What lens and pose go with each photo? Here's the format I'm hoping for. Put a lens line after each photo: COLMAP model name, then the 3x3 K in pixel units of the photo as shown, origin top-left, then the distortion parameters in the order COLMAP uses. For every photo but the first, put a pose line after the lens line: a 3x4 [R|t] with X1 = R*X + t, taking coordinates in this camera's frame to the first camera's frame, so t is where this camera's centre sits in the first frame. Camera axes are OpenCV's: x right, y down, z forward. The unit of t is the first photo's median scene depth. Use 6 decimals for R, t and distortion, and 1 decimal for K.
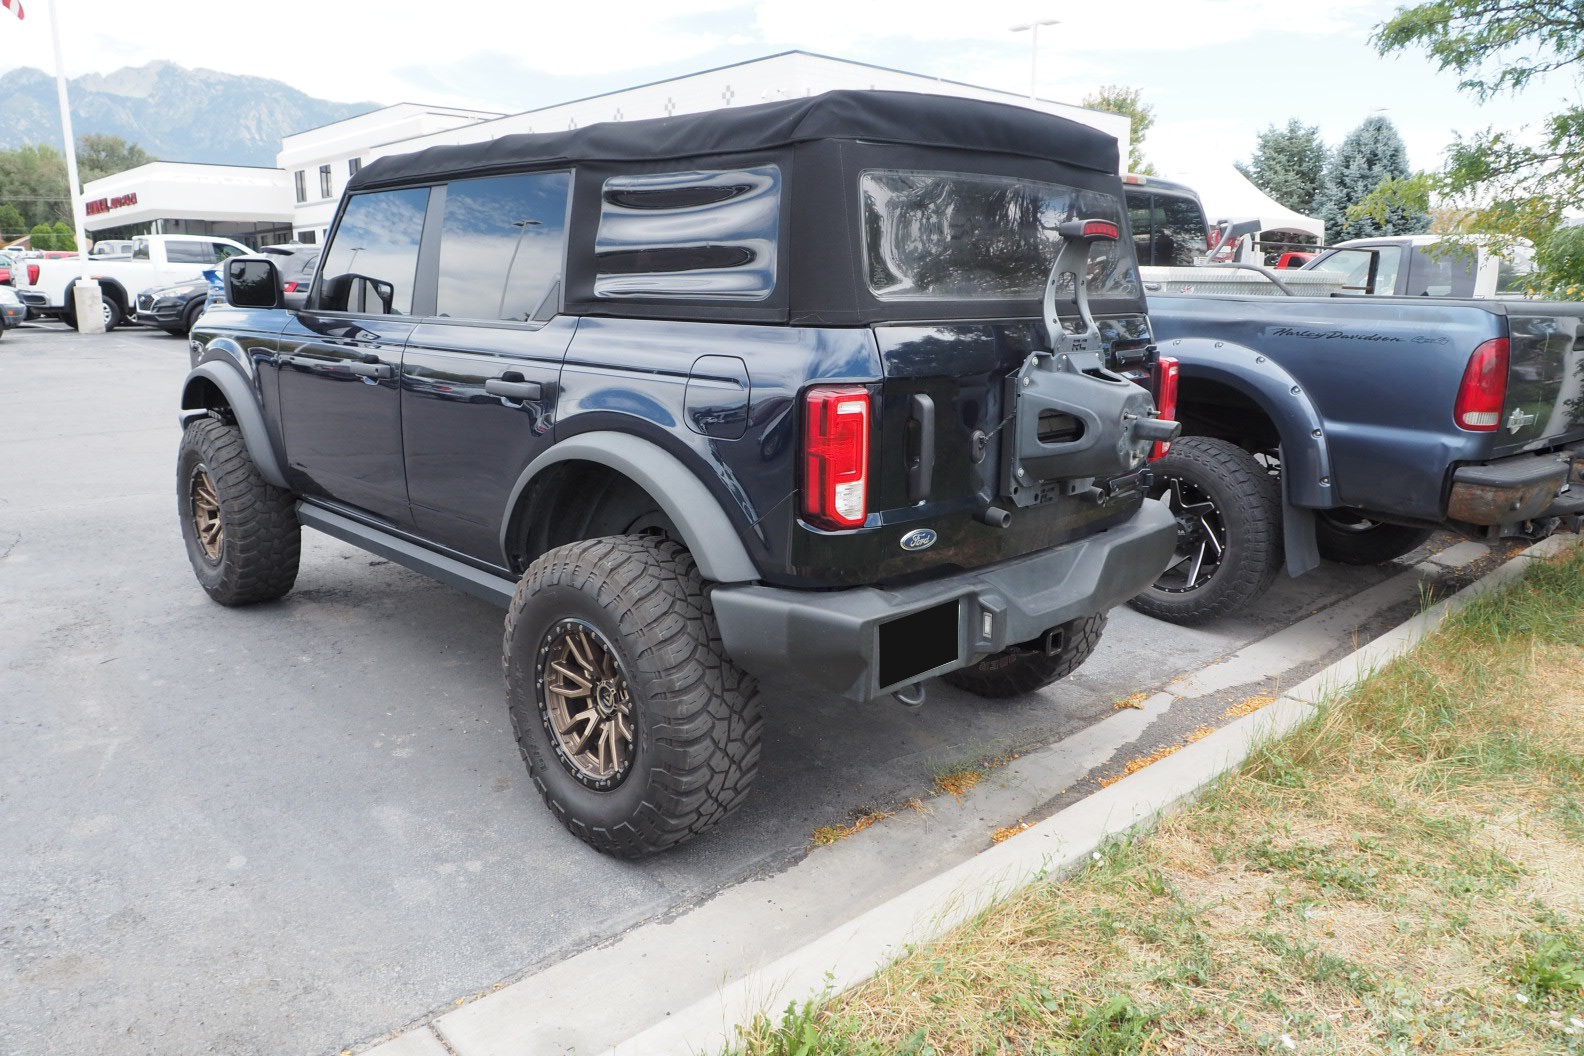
lens RADIAL K [[1098.3, 0, 792.0], [0, 1098.3, 528.0], [0, 0, 1]] dist [-0.004431, -0.002126]
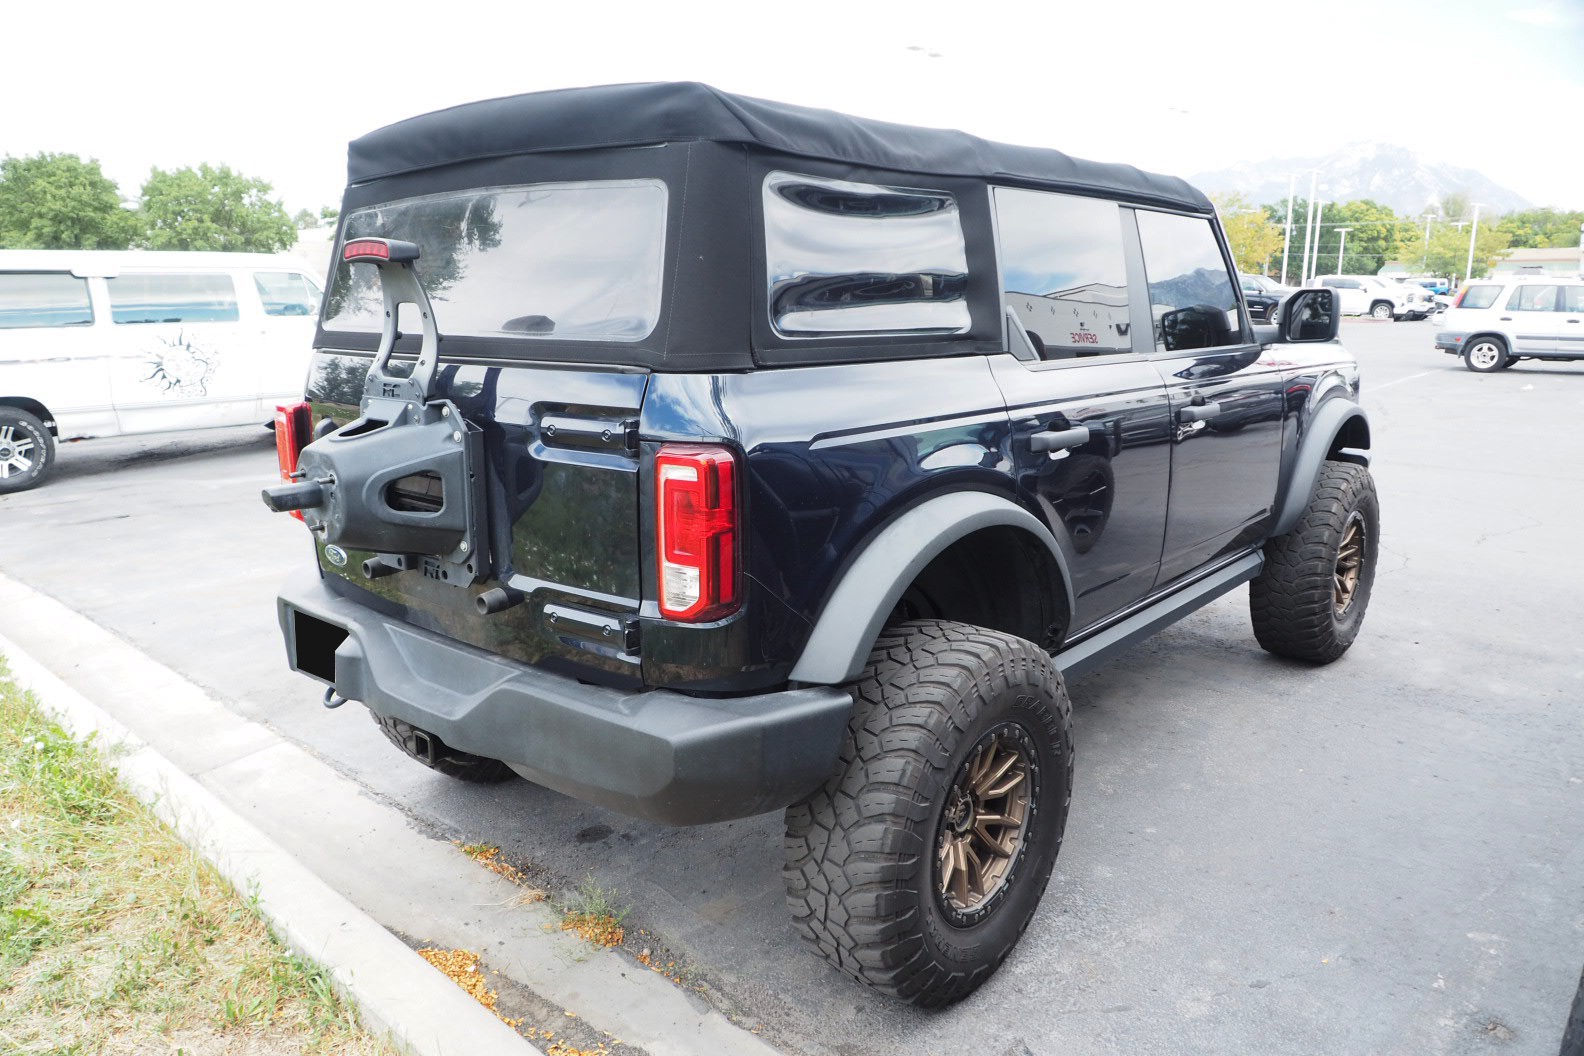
lens RADIAL K [[1098.3, 0, 792.0], [0, 1098.3, 528.0], [0, 0, 1]] dist [-0.004431, -0.002126]
pose [[0.096161, 0.197594, -0.975556, 0.910528], [-0.221673, 0.959735, 0.172539, -0.230772], [0.970368, 0.199663, 0.136090, 0.976985]]
